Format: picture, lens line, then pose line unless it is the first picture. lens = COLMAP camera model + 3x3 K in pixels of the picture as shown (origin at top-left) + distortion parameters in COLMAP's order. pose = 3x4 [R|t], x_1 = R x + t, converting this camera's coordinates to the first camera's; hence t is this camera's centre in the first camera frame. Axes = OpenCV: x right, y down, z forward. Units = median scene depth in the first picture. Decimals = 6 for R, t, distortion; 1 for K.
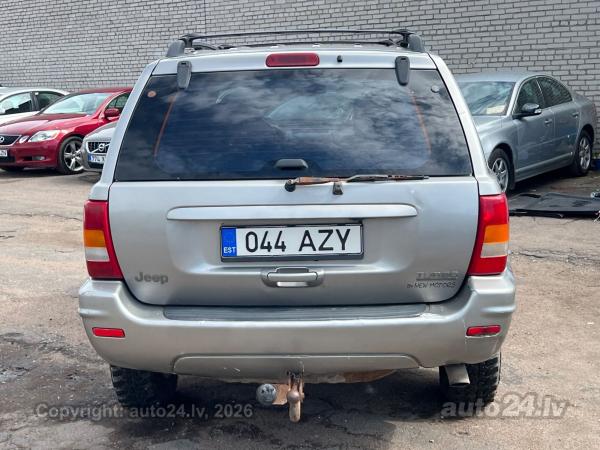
lens RADIAL K [[921.2, 0, 300.3], [0, 921.2, 220.8], [0, 0, 1]] dist [0.089982, 0.000000]
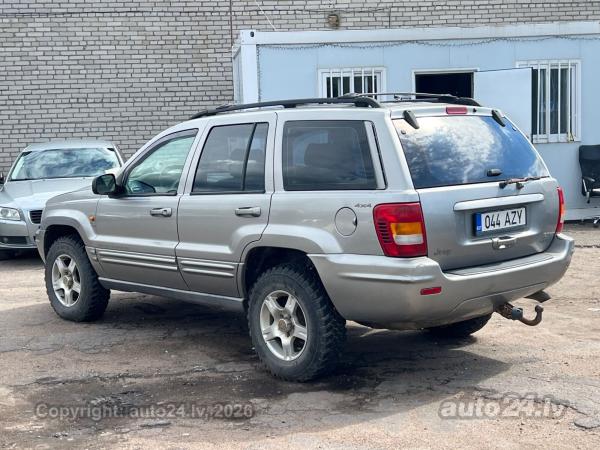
lens RADIAL K [[921.2, 0, 300.1], [0, 921.2, 225.7], [0, 0, 1]] dist [0.089982, 0.000000]
pose [[0.705016, -0.066075, 0.706106, -1.388717], [0.124917, 0.991653, -0.031929, 0.039715], [-0.698103, 0.110715, 0.707386, 0.107662]]
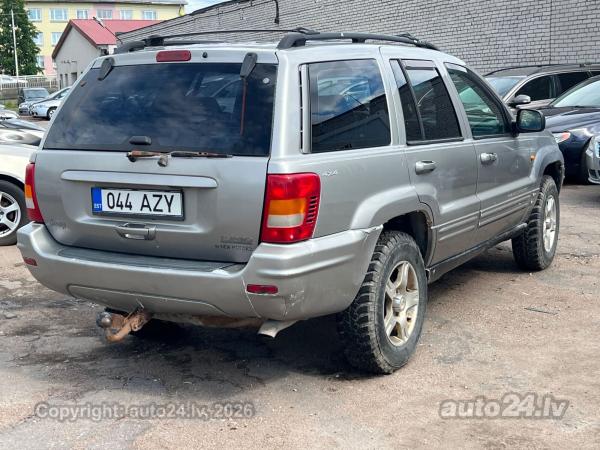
lens RADIAL K [[921.2, 0, 300.0], [0, 921.2, 227.1], [0, 0, 1]] dist [0.089982, 0.000000]
pose [[0.879650, 0.079025, -0.469010, 0.772977], [-0.069911, 0.996873, 0.036844, -0.005905], [0.470455, 0.000380, 0.882424, 0.000284]]
